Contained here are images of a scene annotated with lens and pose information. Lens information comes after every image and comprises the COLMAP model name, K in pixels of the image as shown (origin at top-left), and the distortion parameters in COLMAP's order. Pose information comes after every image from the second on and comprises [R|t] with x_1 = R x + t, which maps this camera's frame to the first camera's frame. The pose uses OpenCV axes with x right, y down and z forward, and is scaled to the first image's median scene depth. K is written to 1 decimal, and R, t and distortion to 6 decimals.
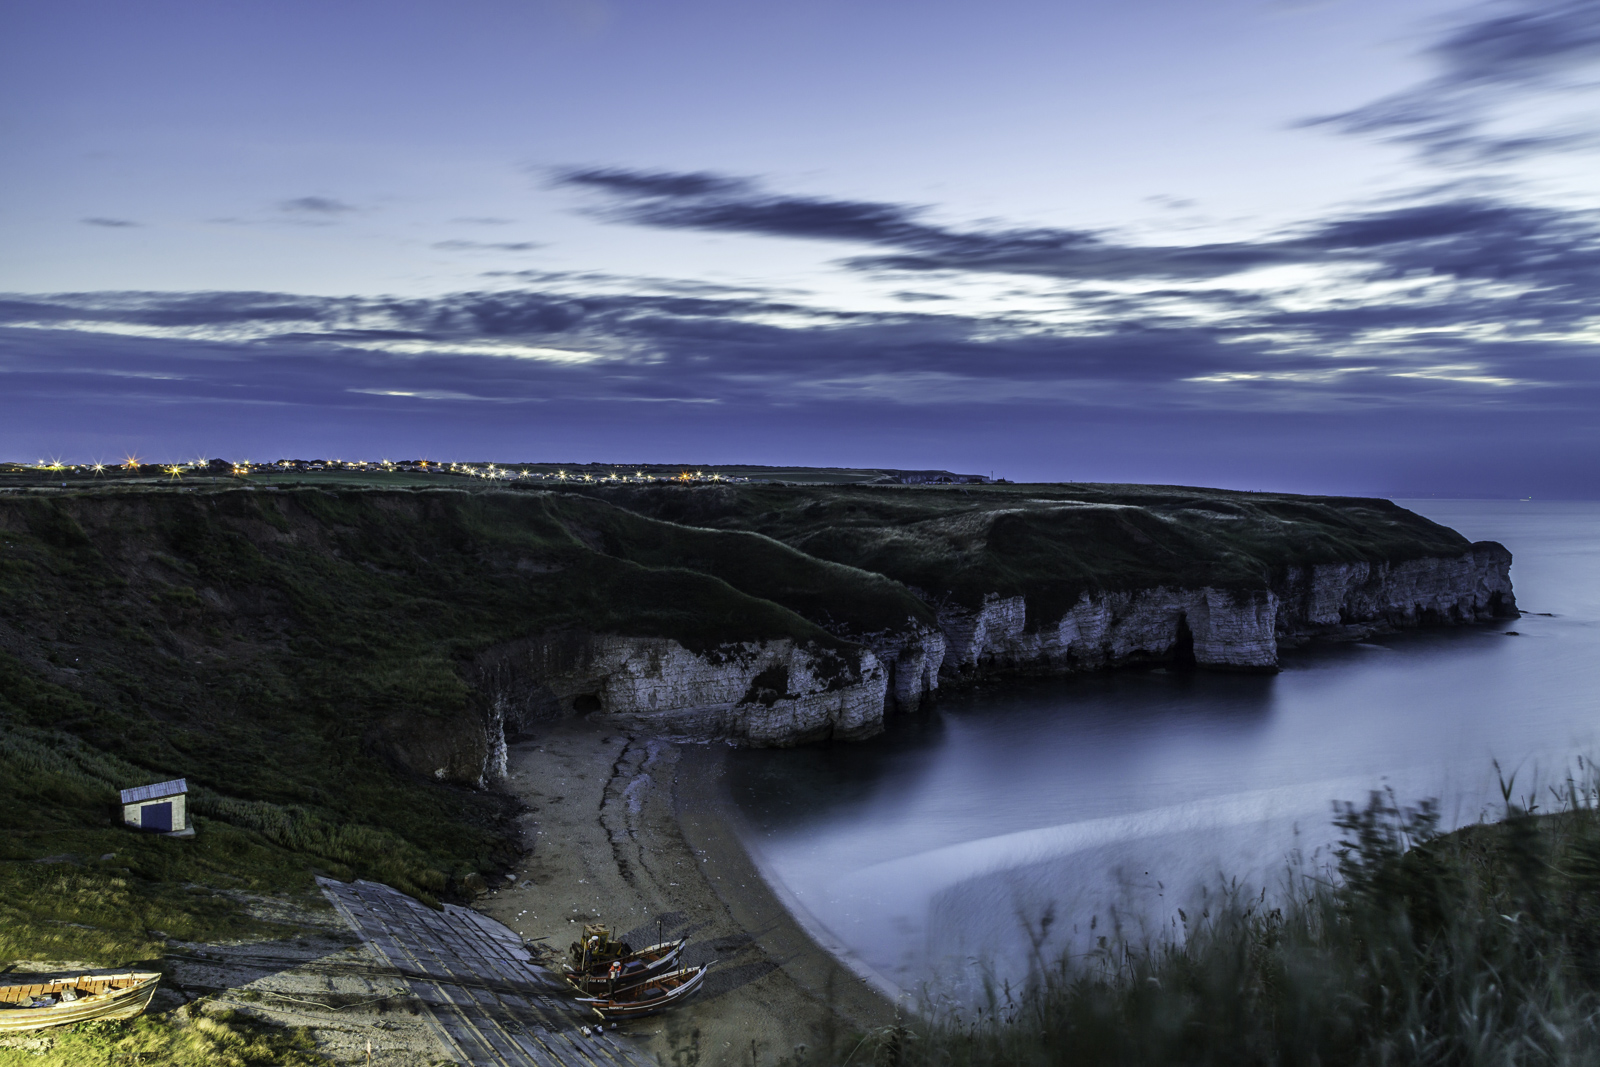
lens RADIAL K [[1065.6, 0, 788.8], [0, 1065.6, 532.5], [0, 0, 1]] dist [0.006409, 0.010300]
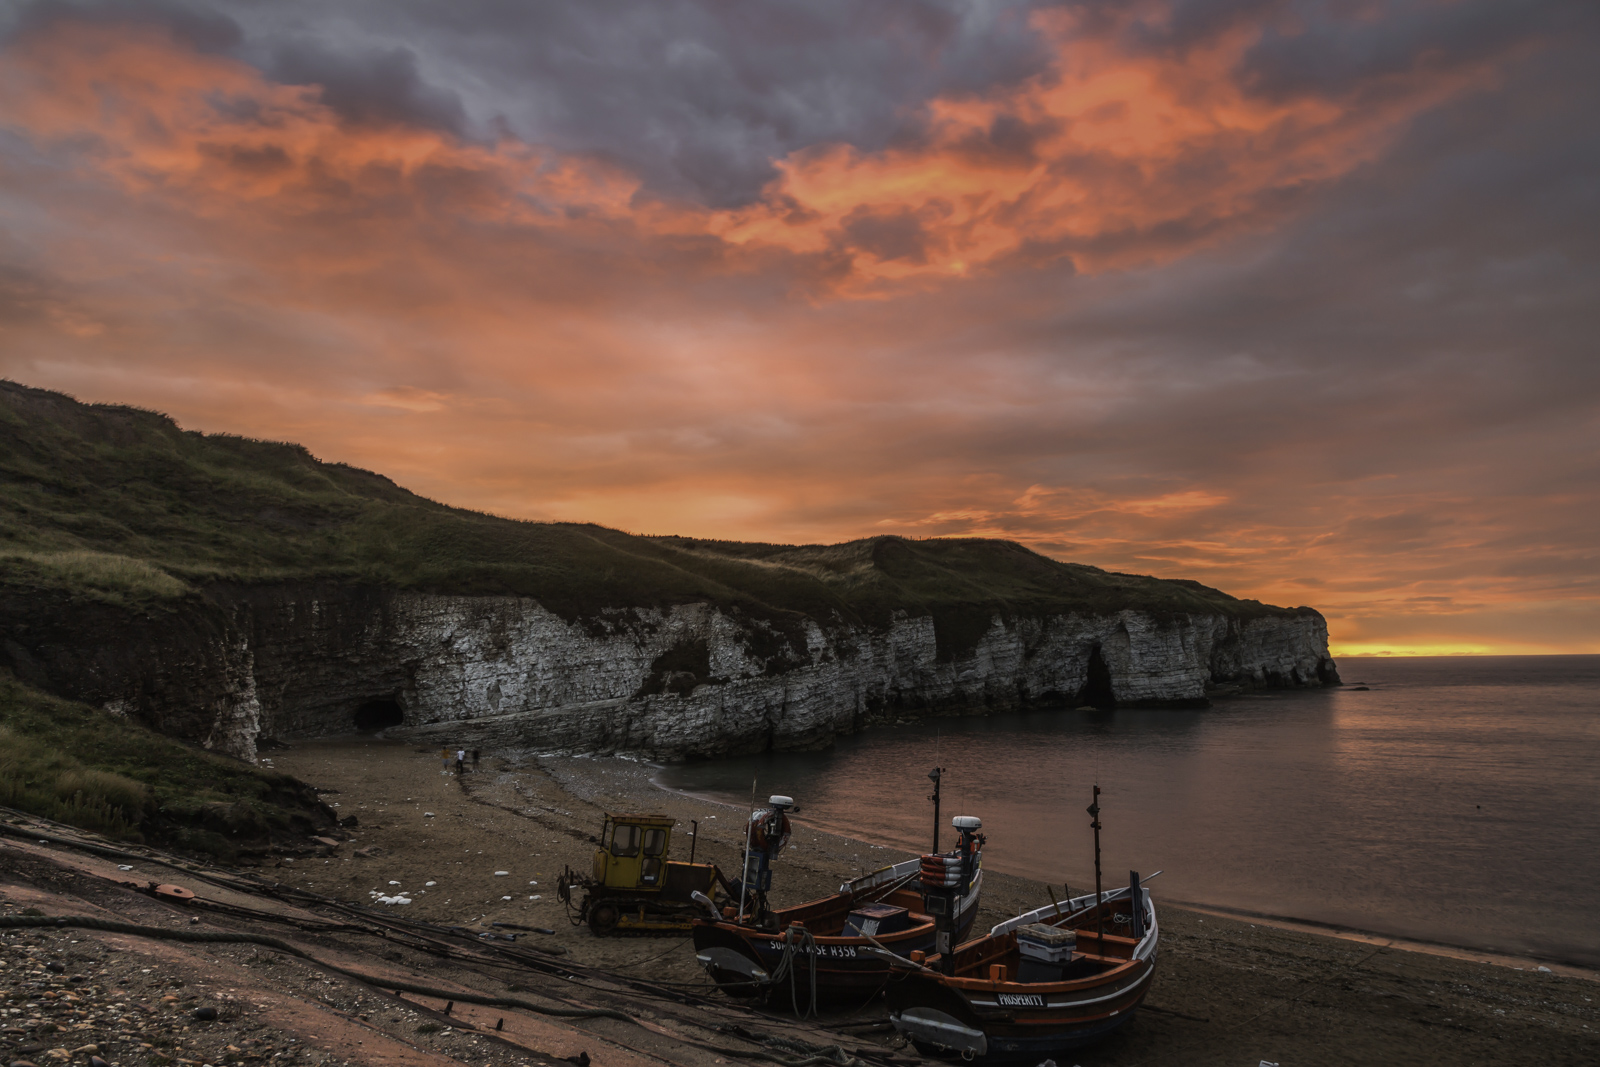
lens RADIAL K [[1065.6, 0, 801.4], [0, 1065.6, 532.4], [0, 0, 1]] dist [0.006409, 0.010300]
pose [[0.965813, 0.010040, 0.259046, -0.114655], [0.032340, 0.986778, -0.158820, 0.164228], [-0.257215, 0.161768, 0.952718, 0.334273]]
